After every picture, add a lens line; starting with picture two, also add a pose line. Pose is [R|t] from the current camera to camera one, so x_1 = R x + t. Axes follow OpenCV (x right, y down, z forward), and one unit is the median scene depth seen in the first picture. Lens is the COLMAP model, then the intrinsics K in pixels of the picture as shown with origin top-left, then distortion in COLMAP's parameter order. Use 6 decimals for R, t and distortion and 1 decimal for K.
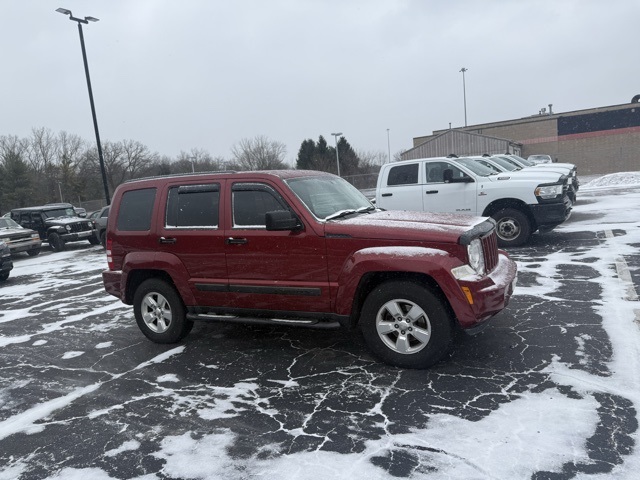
lens RADIAL K [[444.1, 0, 320.0], [0, 444.1, 240.0], [0, 0, 1]] dist [0.077108, -0.093917]
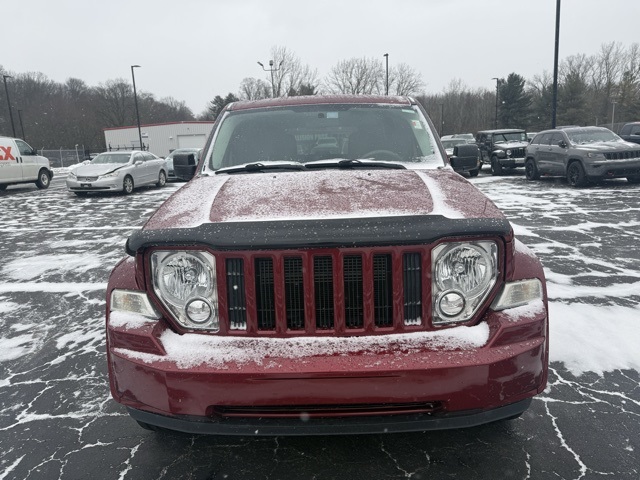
lens RADIAL K [[448.6, 0, 329.3], [0, 448.6, 239.0], [0, 0, 1]] dist [0.066621, -0.070208]
pose [[0.464637, 0.243196, -0.851451, 0.301035], [-0.100099, 0.969808, 0.222377, -0.048744], [0.879825, -0.018095, 0.474952, 0.335269]]
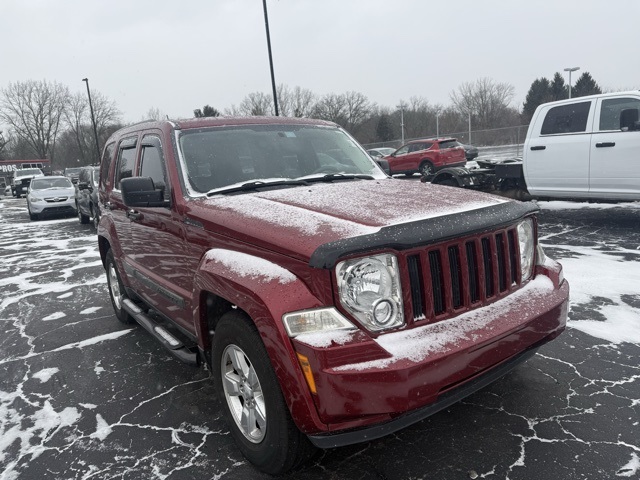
lens RADIAL K [[444.1, 0, 320.0], [0, 444.1, 240.0], [0, 0, 1]] dist [0.077108, -0.093917]
pose [[0.888693, 0.098766, -0.447738, 0.200472], [-0.049378, 0.991461, 0.120698, -0.029173], [0.455835, -0.085155, 0.885981, 0.216512]]
